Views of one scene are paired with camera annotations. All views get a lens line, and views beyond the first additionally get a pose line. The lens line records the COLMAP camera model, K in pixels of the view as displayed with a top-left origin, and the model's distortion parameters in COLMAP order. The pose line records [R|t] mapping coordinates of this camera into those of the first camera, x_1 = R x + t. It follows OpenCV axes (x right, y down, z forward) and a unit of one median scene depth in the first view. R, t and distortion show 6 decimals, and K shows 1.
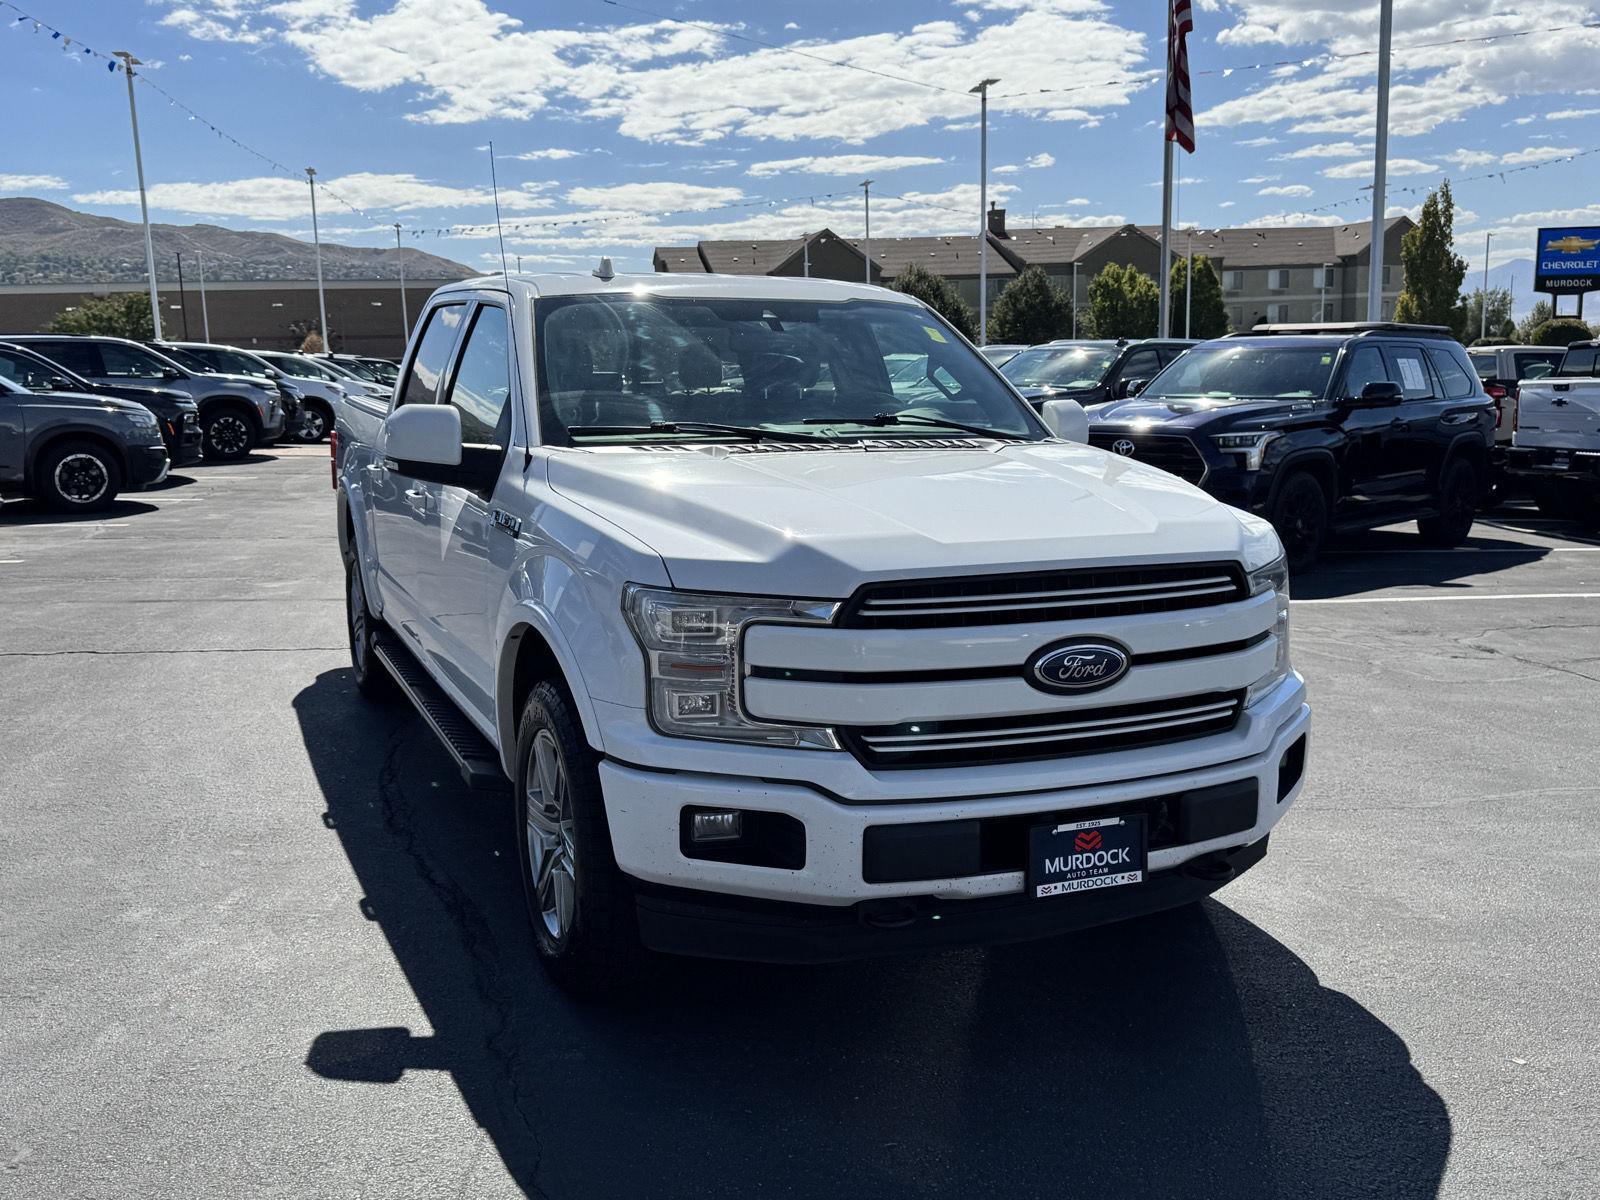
lens RADIAL K [[1479.1, 0, 792.5], [0, 1479.1, 623.6], [0, 0, 1]] dist [0.136762, -0.256704]
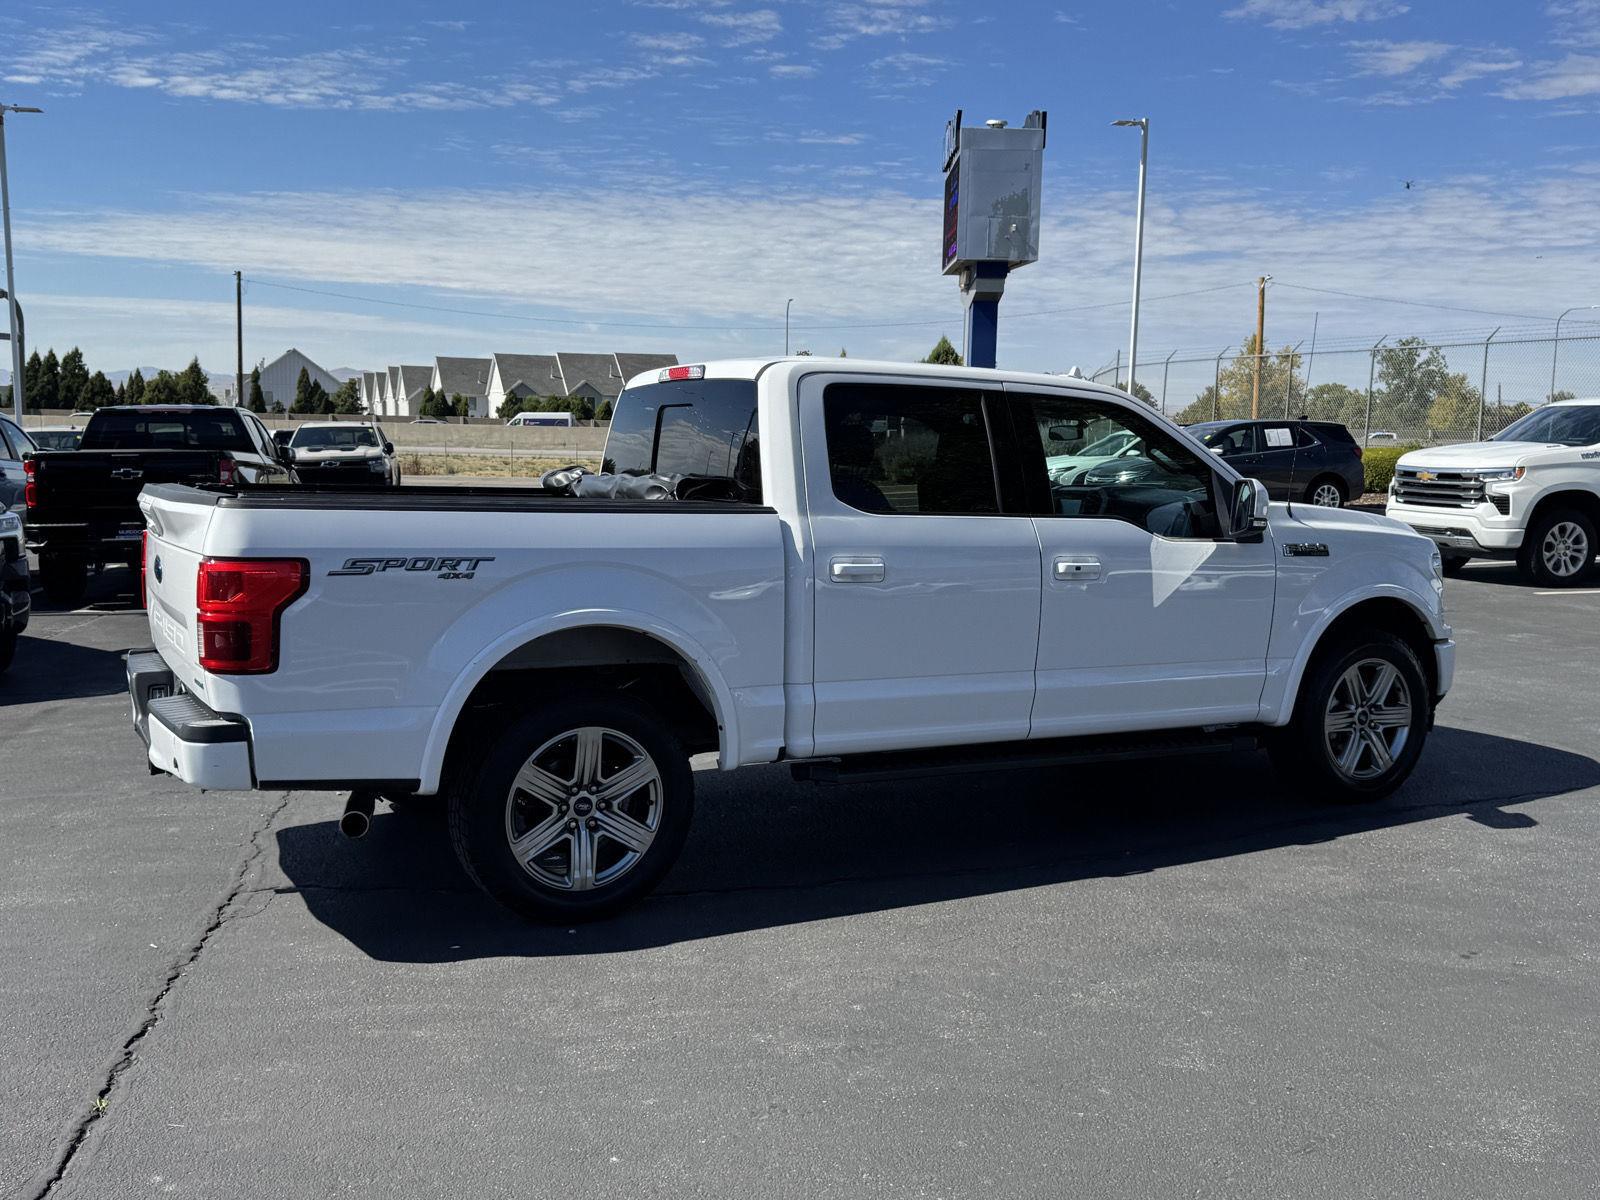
lens RADIAL K [[1480.3, 0, 800.0], [0, 1480.3, 600.0], [0, 0, 1]] dist [0.147296, -0.281425]
pose [[-0.098484, -0.100324, 0.990069, -2.063964], [0.160911, 0.980207, 0.115331, -0.342622], [-0.982043, 0.170671, -0.080392, 2.011046]]
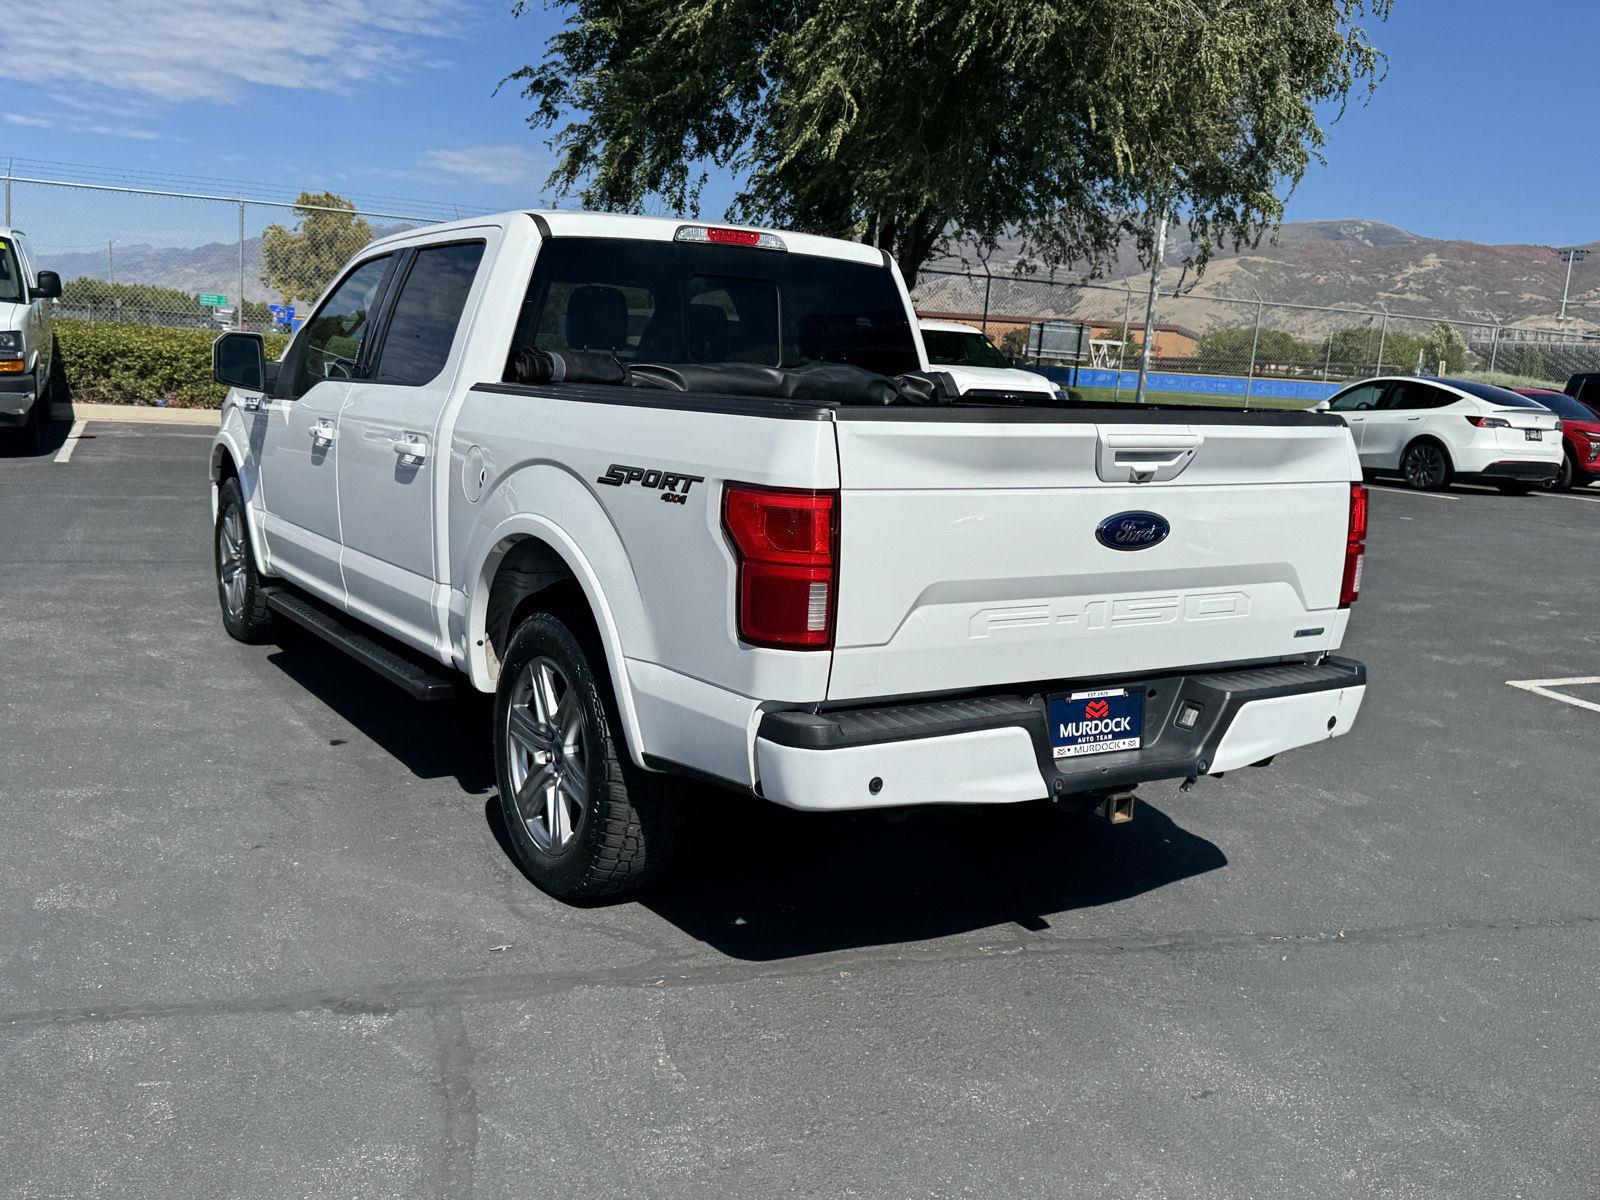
lens RADIAL K [[1481.9, 0, 792.8], [0, 1481.9, 620.7], [0, 0, 1]] dist [0.103918, -0.164793]
pose [[-0.984793, -0.016053, -0.172991, -0.061364], [-0.075516, 0.936291, 0.343011, -0.583050], [0.156463, 0.350858, -0.923265, 3.474142]]
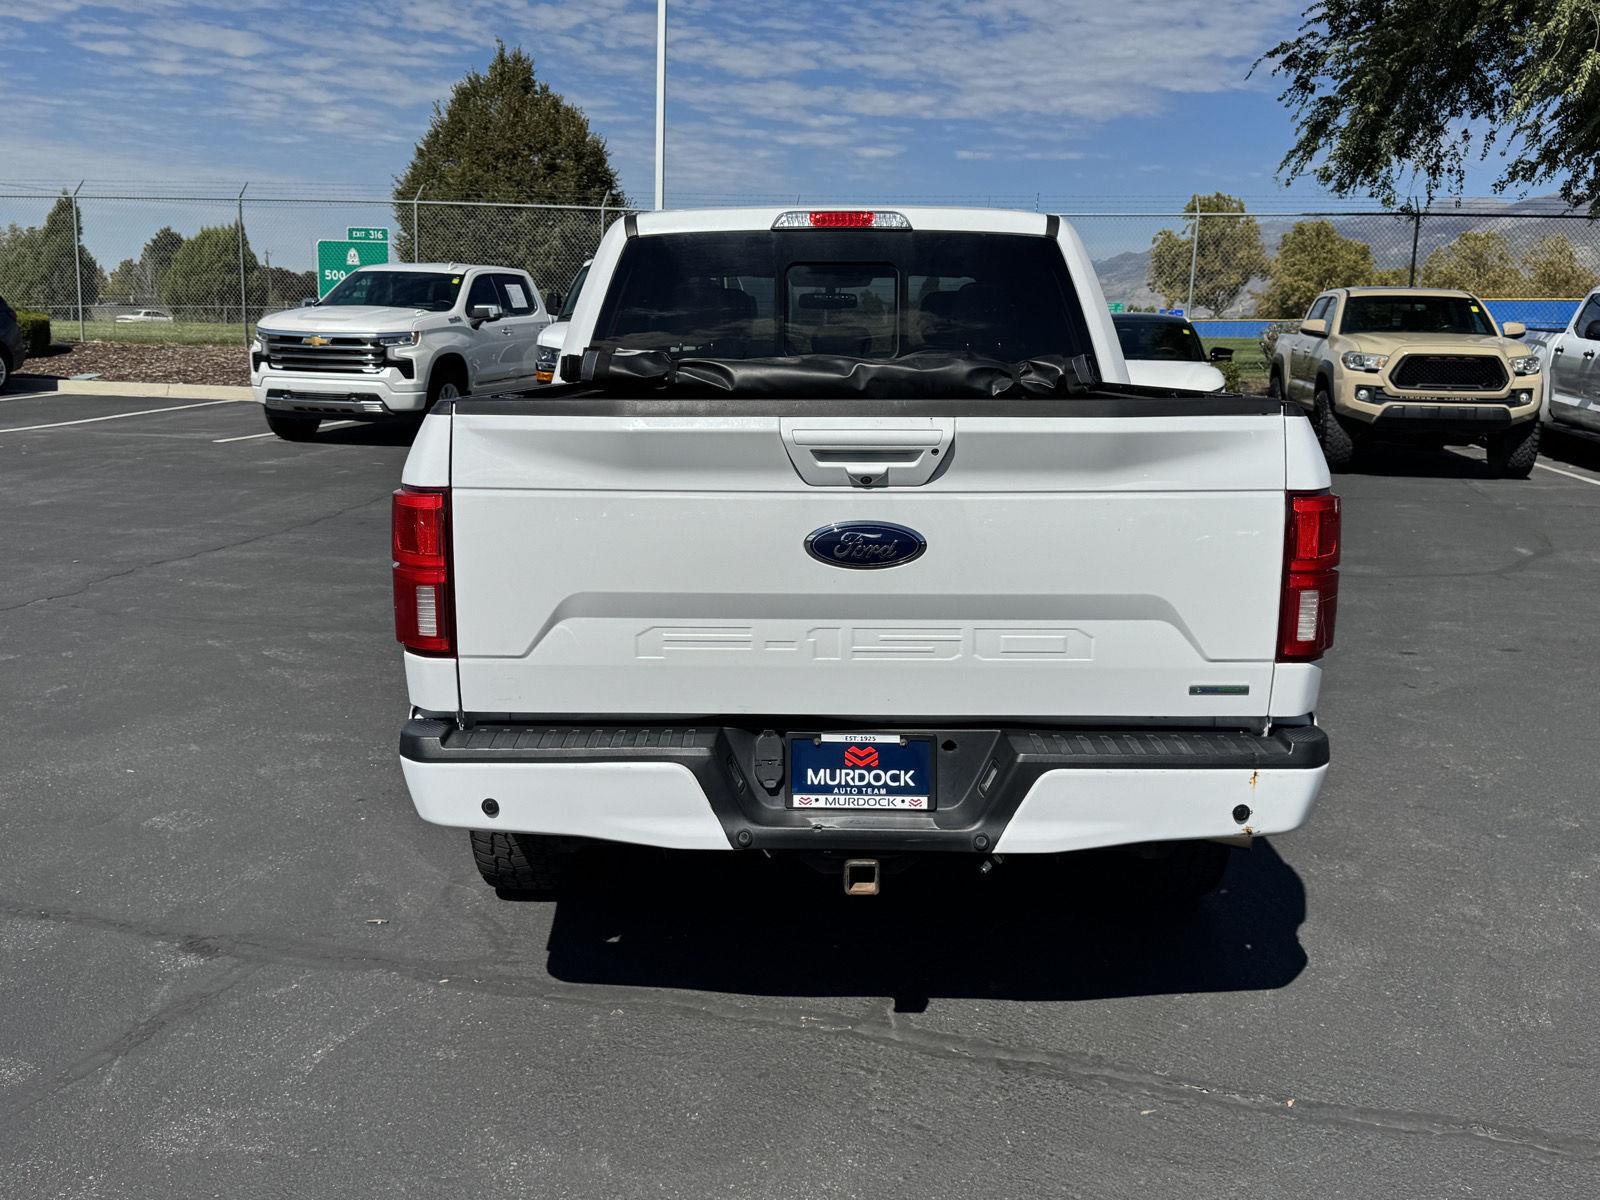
lens RADIAL K [[1479.1, 0, 792.5], [0, 1479.1, 623.6], [0, 0, 1]] dist [0.136762, -0.256704]
pose [[-0.918487, -0.081347, 0.386994, -0.776041], [0.064006, 0.935129, 0.348477, -0.562020], [-0.390237, 0.344842, -0.853697, 3.292167]]
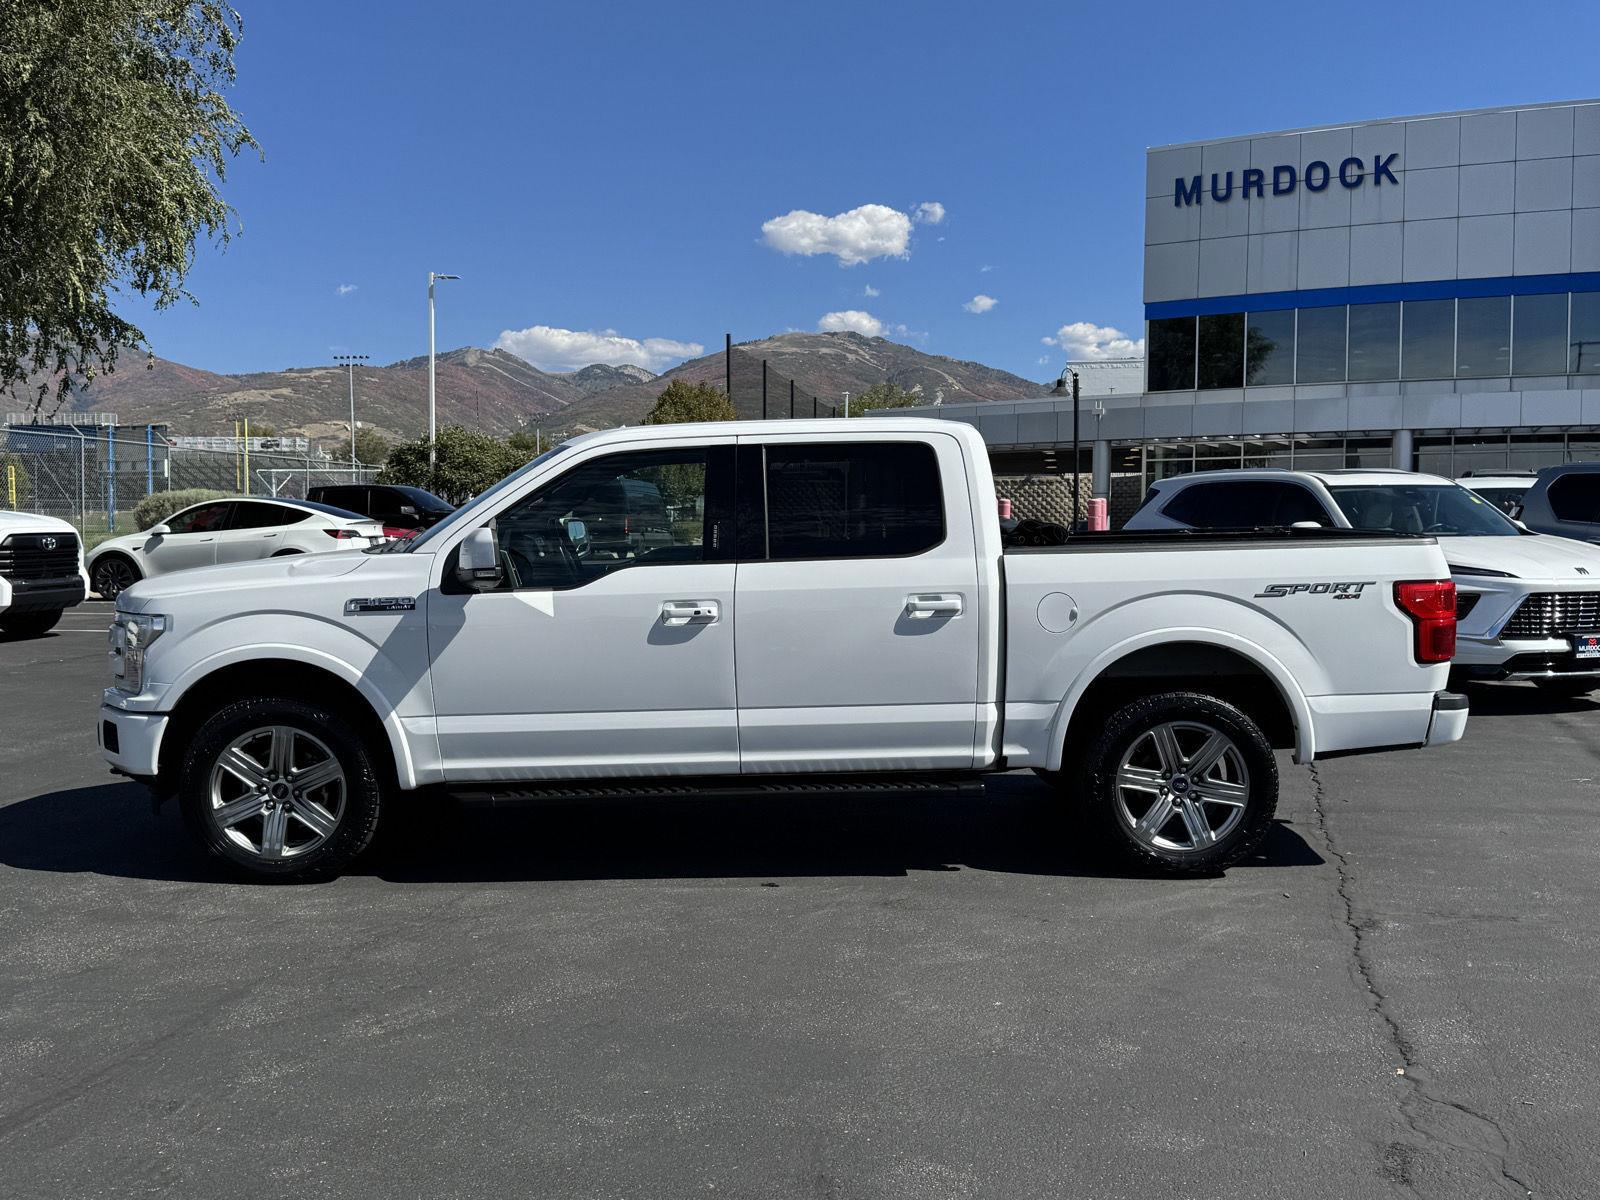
lens RADIAL K [[1482.4, 0, 799.4], [0, 1482.4, 631.2], [0, 0, 1]] dist [0.187140, -0.457711]
pose [[-0.368423, 0.087918, -0.925492, 1.779983], [-0.156844, 0.975370, 0.155093, -0.444297], [0.916332, 0.202298, -0.345560, 2.522912]]
